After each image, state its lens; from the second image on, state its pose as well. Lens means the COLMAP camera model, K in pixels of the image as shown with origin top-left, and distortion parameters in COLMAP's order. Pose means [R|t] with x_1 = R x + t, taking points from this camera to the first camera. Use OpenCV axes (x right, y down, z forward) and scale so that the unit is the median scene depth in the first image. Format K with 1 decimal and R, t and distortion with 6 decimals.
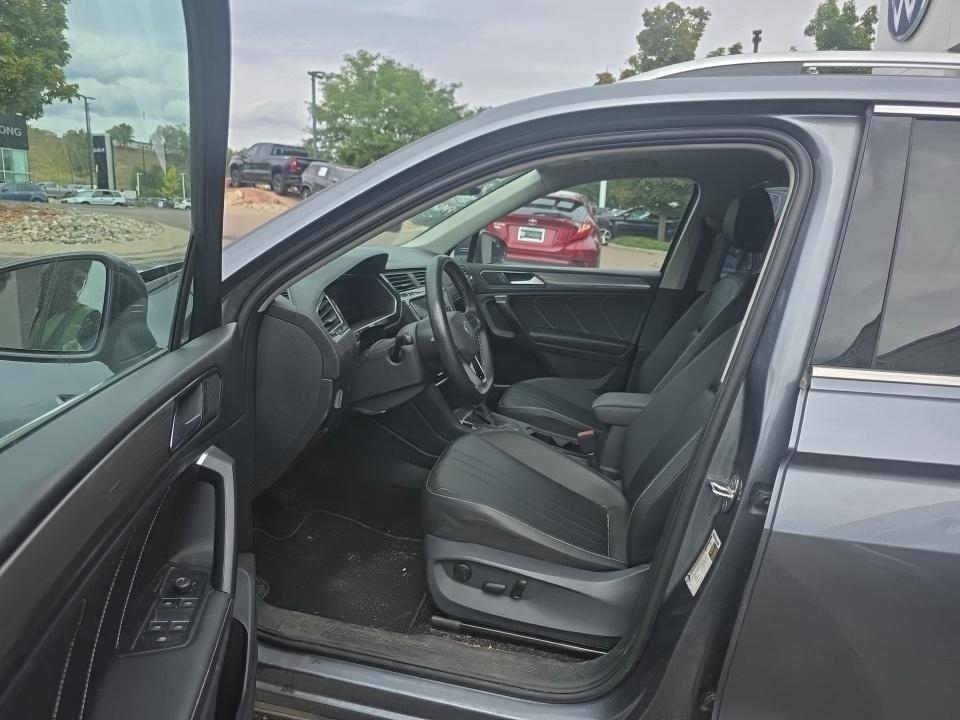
lens RADIAL K [[638.4, 0, 480.1], [0, 638.4, 364.8], [0, 0, 1]] dist [0.051255, -0.056000]
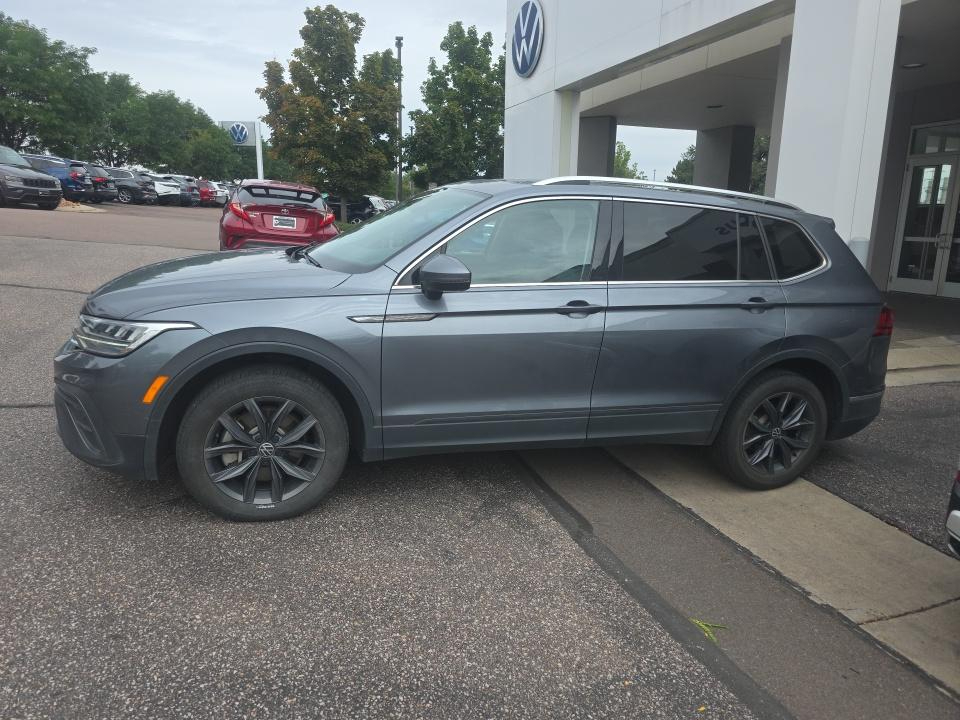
lens RADIAL K [[646.8, 0, 480.0], [0, 646.8, 360.0], [0, 0, 1]] dist [0.047523, -0.049922]
pose [[0.862483, -0.120313, 0.491578, -0.104677], [0.108434, 0.992705, 0.052712, 0.009213], [-0.494334, 0.007840, 0.869237, -0.091741]]
